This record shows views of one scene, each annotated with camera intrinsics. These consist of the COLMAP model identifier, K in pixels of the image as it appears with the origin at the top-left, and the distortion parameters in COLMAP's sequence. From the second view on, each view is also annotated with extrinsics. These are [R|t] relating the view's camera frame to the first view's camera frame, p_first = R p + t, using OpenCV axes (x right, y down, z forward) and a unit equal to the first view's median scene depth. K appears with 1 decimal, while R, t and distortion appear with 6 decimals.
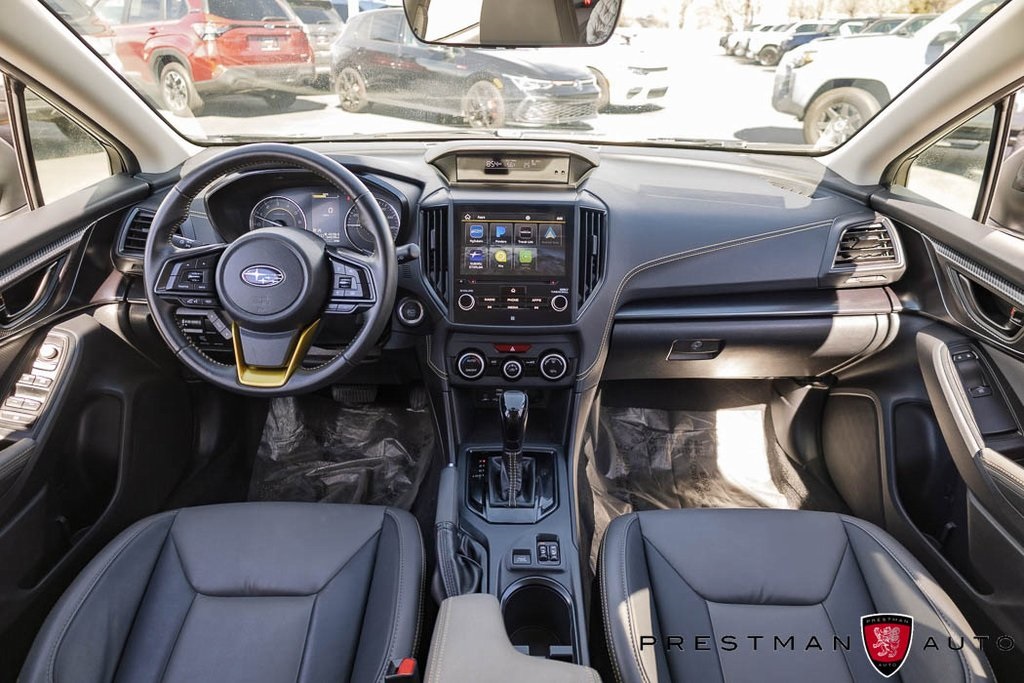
lens RADIAL K [[666.1, 0, 514.8], [0, 666.1, 342.4], [0, 0, 1]] dist [0.004879, -0.003727]
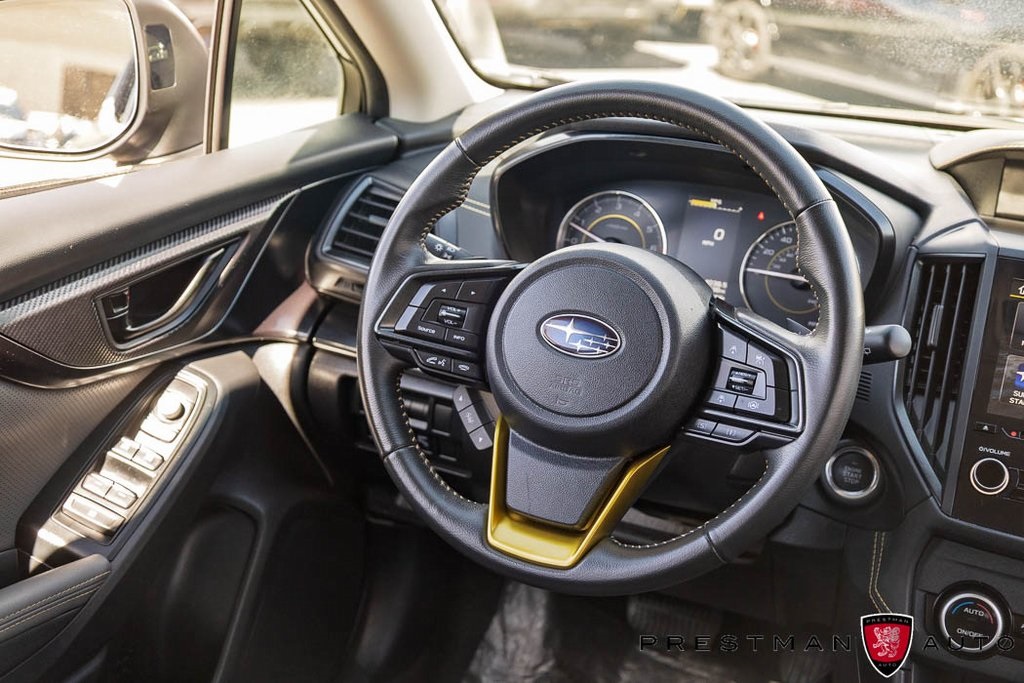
lens RADIAL K [[1332.0, 0, 507.5], [0, 1332.0, 343.4], [0, 0, 1]] dist [0.003484, 0.000000]
pose [[0.922172, 0.171133, -0.346861, -0.074328], [-0.220298, 0.969507, -0.107357, 0.018115], [0.317912, 0.175414, 0.931752, 0.066249]]
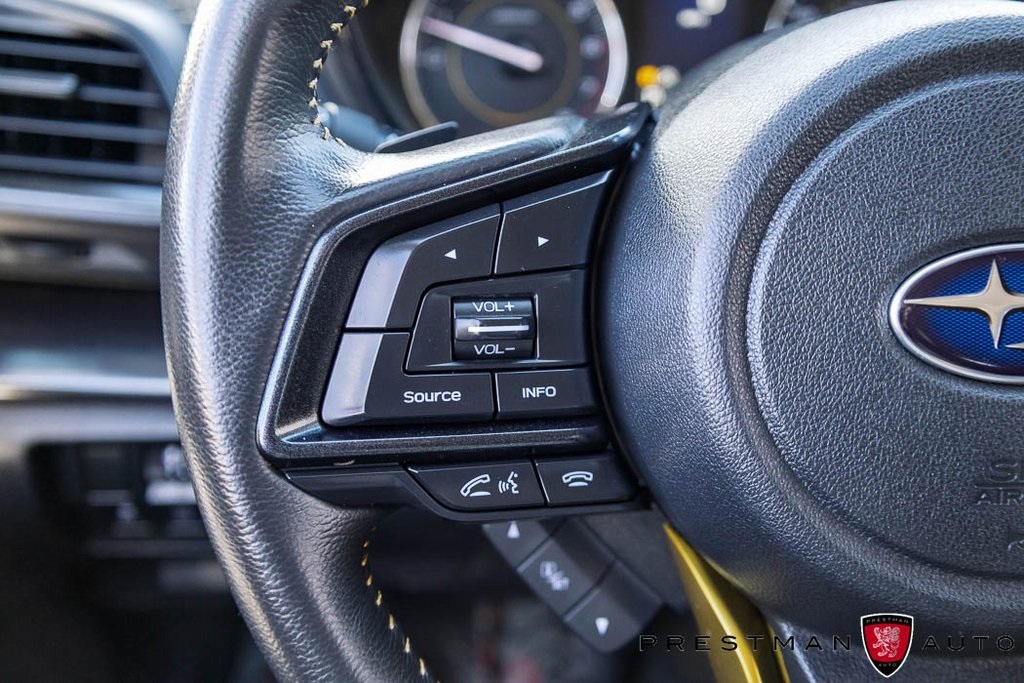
lens RADIAL K [[1034.3, 0, 508.9], [0, 1034.3, 347.7], [0, 0, 1]] dist [0.018281, 0.000000]
pose [[0.996557, -0.046601, 0.068575, -0.421693], [0.044128, 0.998335, 0.037142, -0.087658], [-0.070191, -0.033988, 0.996954, 0.649522]]
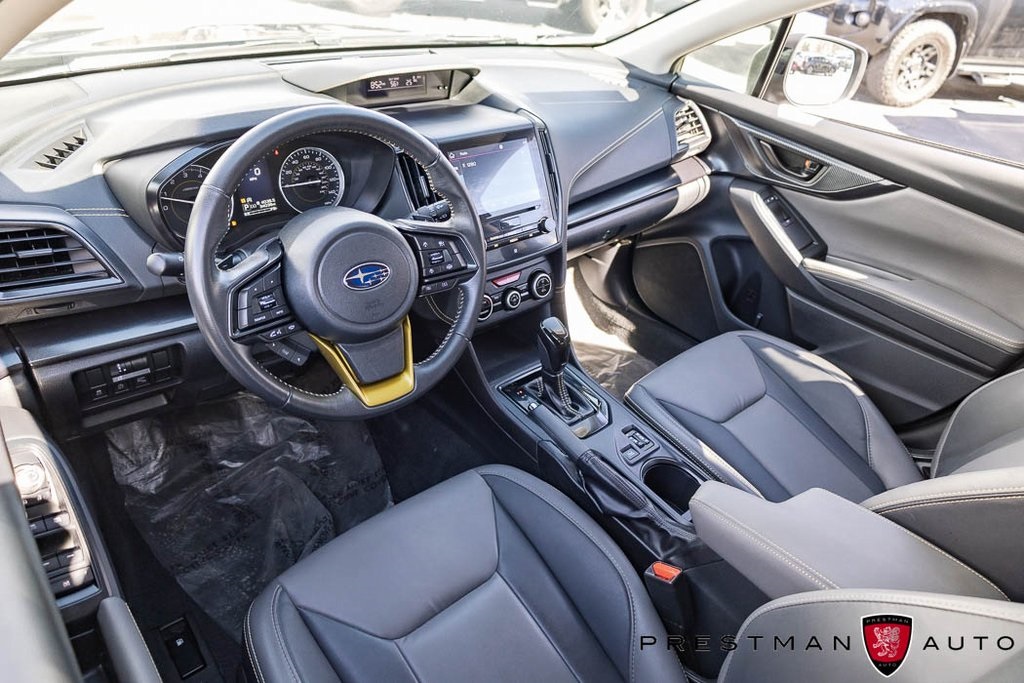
lens RADIAL K [[666.1, 0, 515.5], [0, 666.1, 340.3], [0, 0, 1]] dist [0.004879, -0.003727]
pose [[0.747294, -0.322728, 0.580860, -0.616844], [0.204054, 0.943357, 0.261611, -0.167822], [-0.632387, -0.076974, 0.770819, 0.207032]]
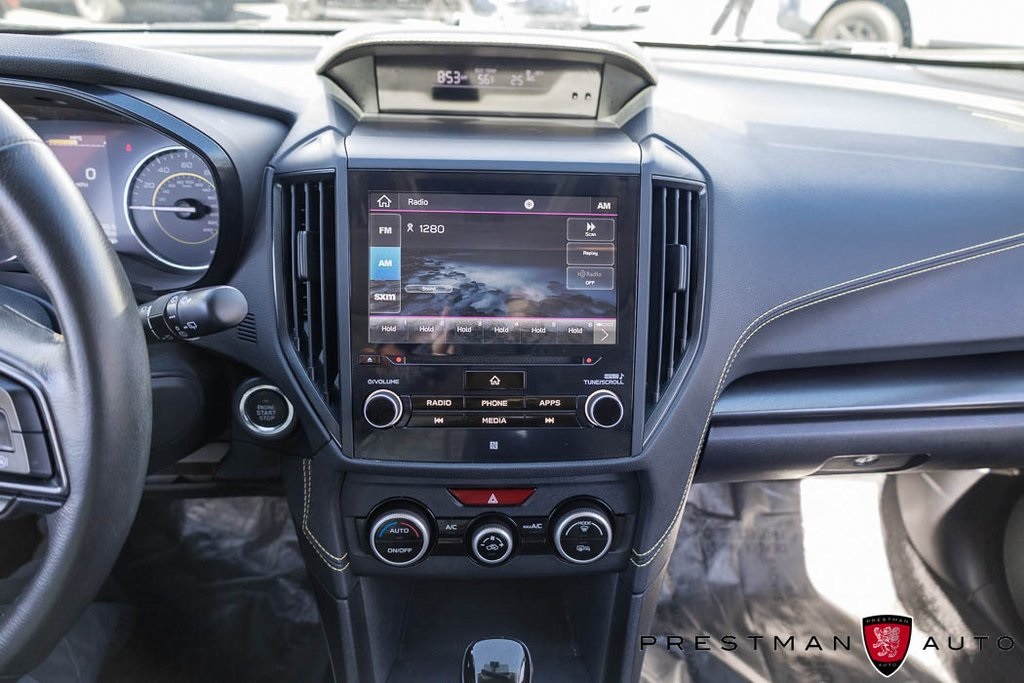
lens RADIAL K [[666.1, 0, 516.5], [0, 666.1, 334.7], [0, 0, 1]] dist [0.004879, -0.003727]
pose [[0.998827, -0.003983, 0.048252, -0.008810], [-0.000292, 0.996096, 0.088272, -0.140233], [-0.048415, -0.088183, 0.994927, 0.567208]]
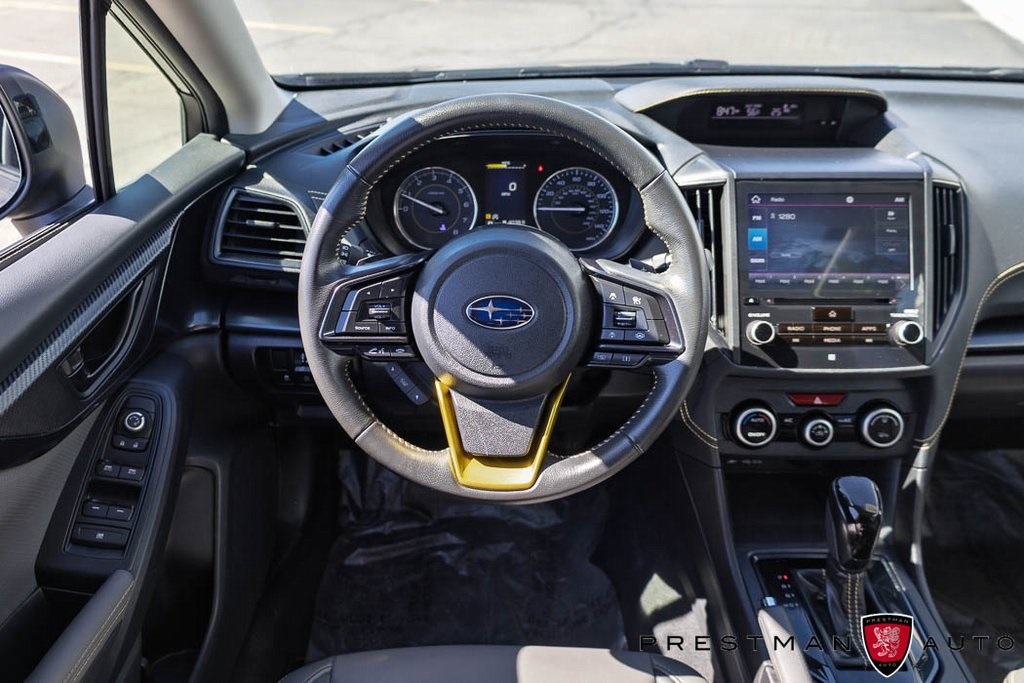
lens RADIAL K [[770.4, 0, 492.0], [0, 770.4, 313.9], [0, 0, 1]] dist [0.007612, 0.005338]
pose [[0.999842, -0.009960, -0.014731, -0.311741], [0.010222, 0.999790, 0.017786, -0.092044], [0.014551, -0.017934, 0.999733, 0.244334]]
